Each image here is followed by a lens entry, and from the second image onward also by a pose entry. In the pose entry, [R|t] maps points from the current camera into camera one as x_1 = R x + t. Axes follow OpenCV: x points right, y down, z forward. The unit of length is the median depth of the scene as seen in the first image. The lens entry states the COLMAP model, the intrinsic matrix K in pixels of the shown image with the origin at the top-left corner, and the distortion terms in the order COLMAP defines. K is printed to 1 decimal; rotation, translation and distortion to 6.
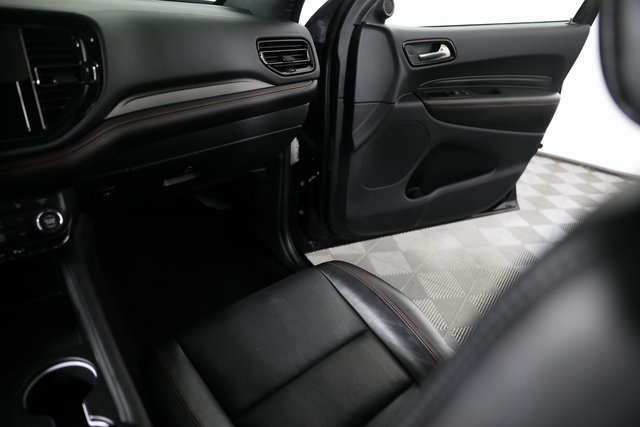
lens RADIAL K [[424.5, 0, 306.5], [0, 424.5, 215.5], [0, 0, 1]] dist [-0.105775, 0.060785]
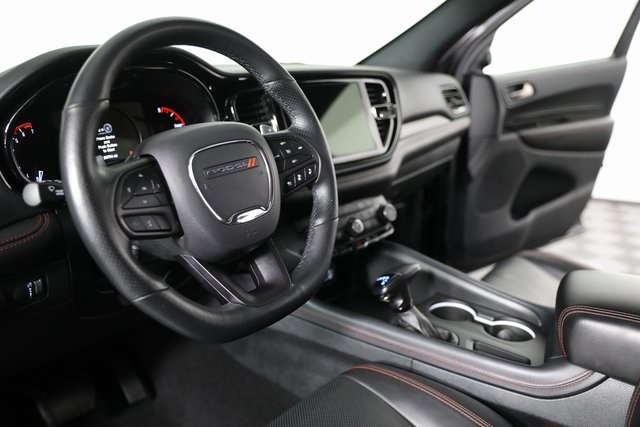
lens RADIAL K [[569.0, 0, 318.8], [0, 569.0, 213.5], [0, 0, 1]] dist [-0.037083, 0.055464]
pose [[0.976616, -0.118282, 0.179527, -0.600747], [0.153844, 0.967794, -0.199268, 0.181551], [-0.150175, 0.222227, 0.963360, -0.404192]]
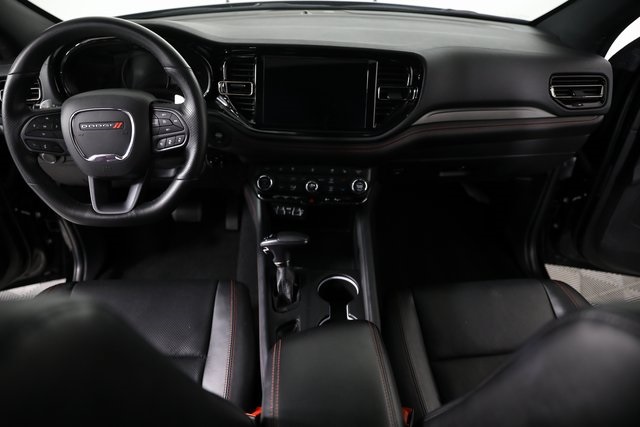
lens RADIAL K [[424.5, 0, 318.1], [0, 424.5, 211.6], [0, 0, 1]] dist [-0.105775, 0.060785]
pose [[0.795931, 0.304410, -0.523287, 0.051833], [-0.265668, 0.952337, 0.149914, -0.046211], [0.543981, 0.019699, 0.838866, -0.199652]]
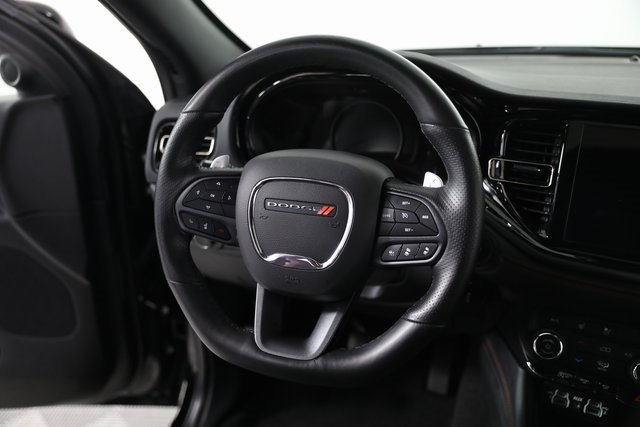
lens RADIAL K [[569.0, 0, 322.1], [0, 569.0, 211.9], [0, 0, 1]] dist [-0.037083, 0.055464]
pose [[0.520929, 0.270637, -0.809561, -0.150181], [-0.385020, 0.920948, 0.060125, -0.023945], [0.761835, 0.280376, 0.583949, -0.138393]]
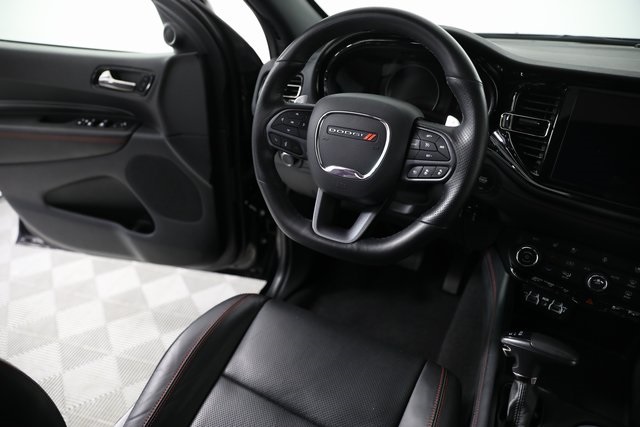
lens RADIAL K [[424.5, 0, 320.5], [0, 424.5, 212.4], [0, 0, 1]] dist [-0.105775, 0.060785]
pose [[0.355130, 0.409923, -0.840147, -0.108999], [-0.448291, 0.863326, 0.231740, -0.008954], [0.820316, 0.294332, 0.490357, -0.115900]]
